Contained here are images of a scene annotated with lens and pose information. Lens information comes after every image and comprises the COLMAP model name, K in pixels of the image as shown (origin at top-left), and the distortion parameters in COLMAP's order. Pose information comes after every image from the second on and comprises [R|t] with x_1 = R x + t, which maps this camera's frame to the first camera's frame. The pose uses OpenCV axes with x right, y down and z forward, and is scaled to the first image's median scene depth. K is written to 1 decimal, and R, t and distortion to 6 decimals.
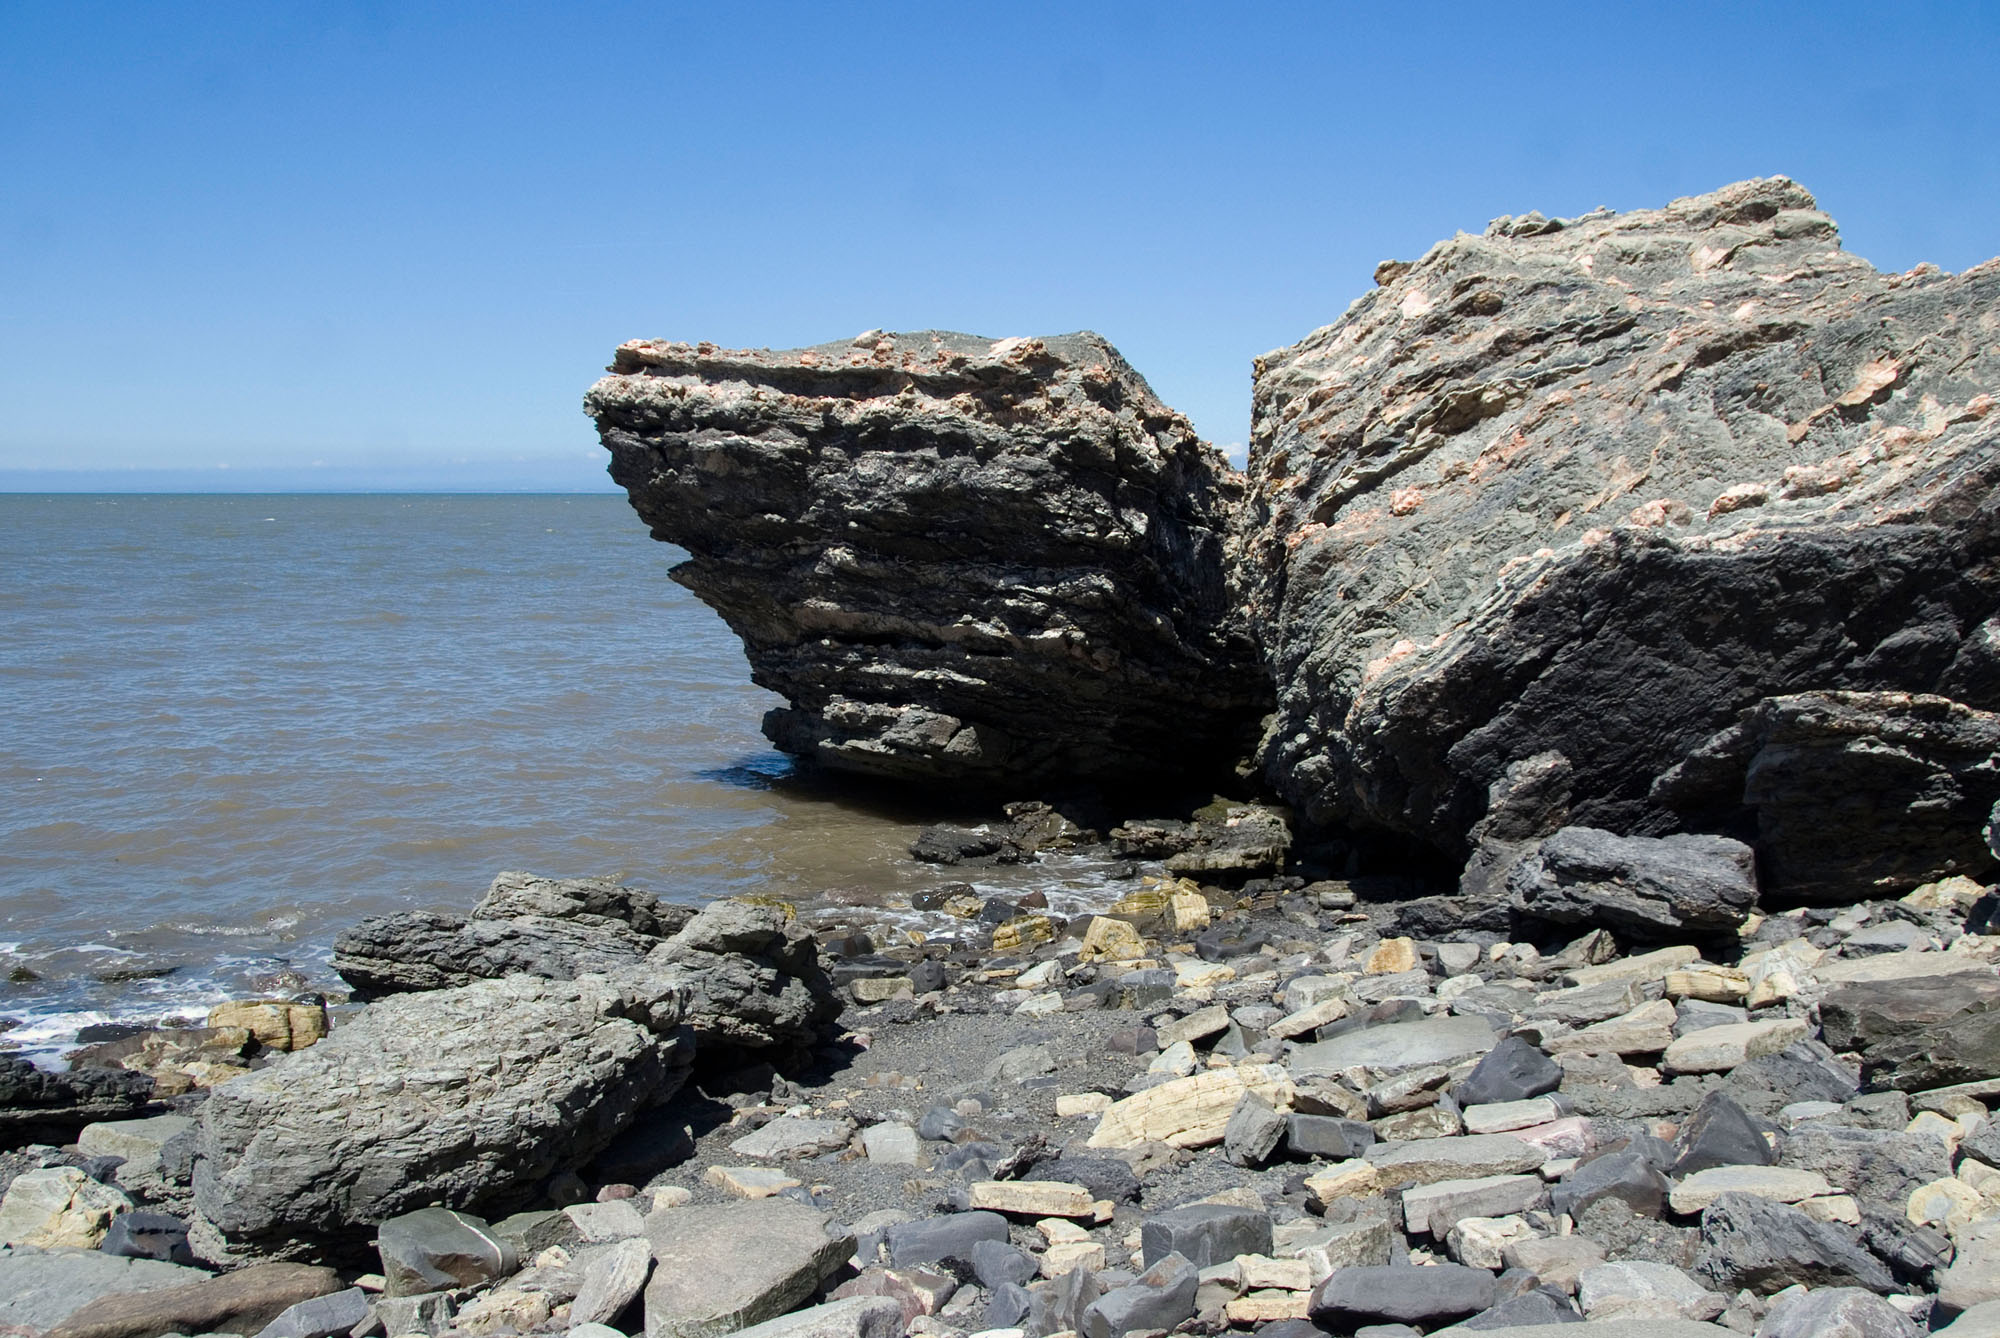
lens RADIAL K [[1769.8, 0, 1001.2], [0, 1769.8, 665.7], [0, 0, 1]] dist [-0.064022, 0.012972]
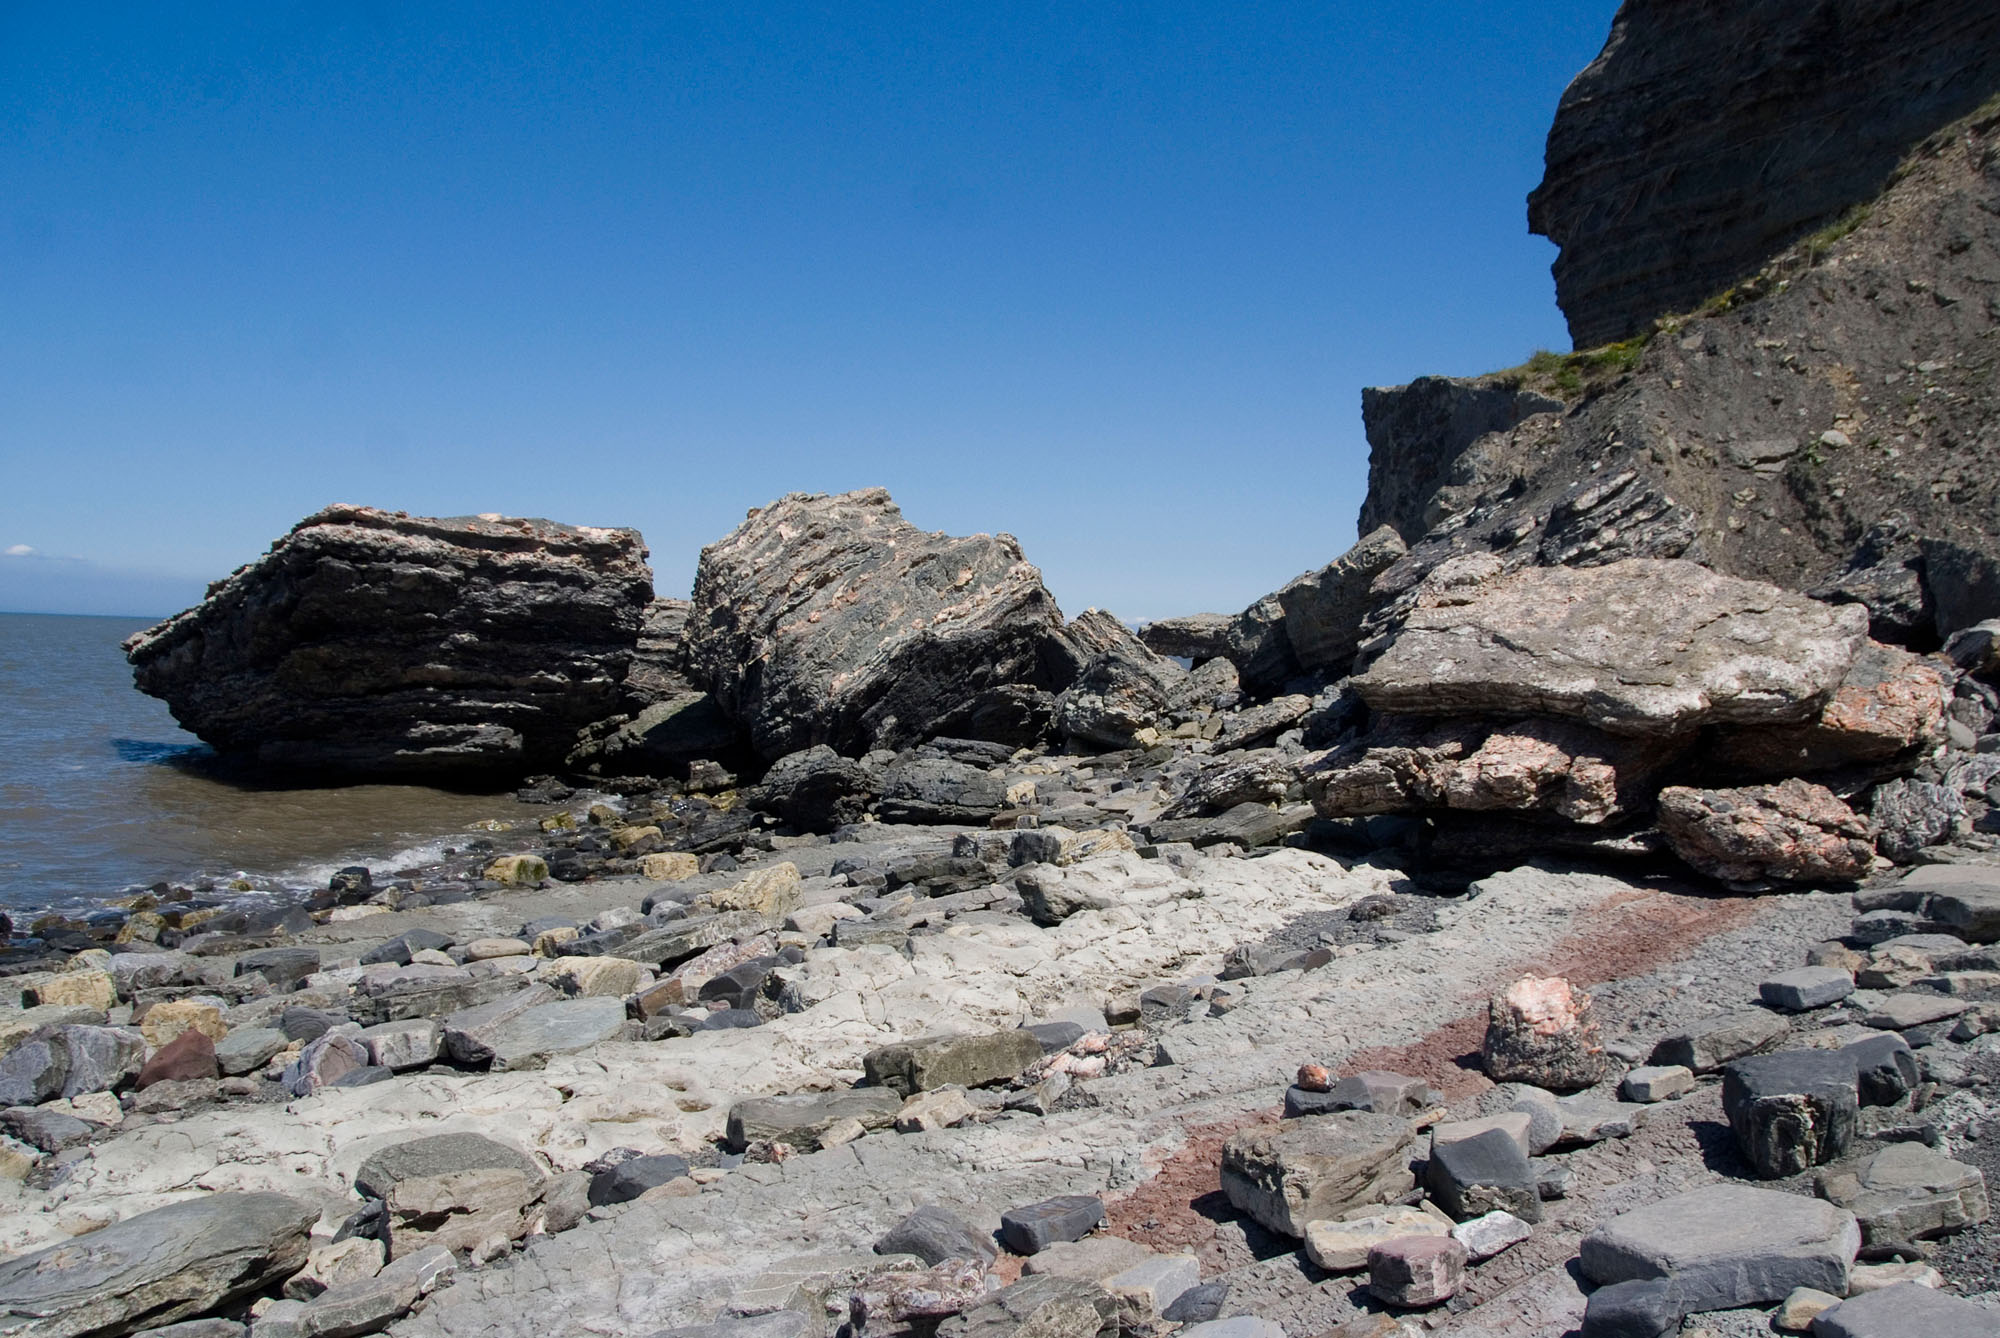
lens RADIAL K [[1904.4, 0, 1004.5], [0, 1904.4, 655.5], [0, 0, 1]] dist [-0.011436, 0.000000]
pose [[0.539126, 0.006247, 0.842202, -1.526619], [0.050571, 0.997928, -0.039774, 0.062782], [-0.840705, 0.064034, 0.537693, -0.508261]]
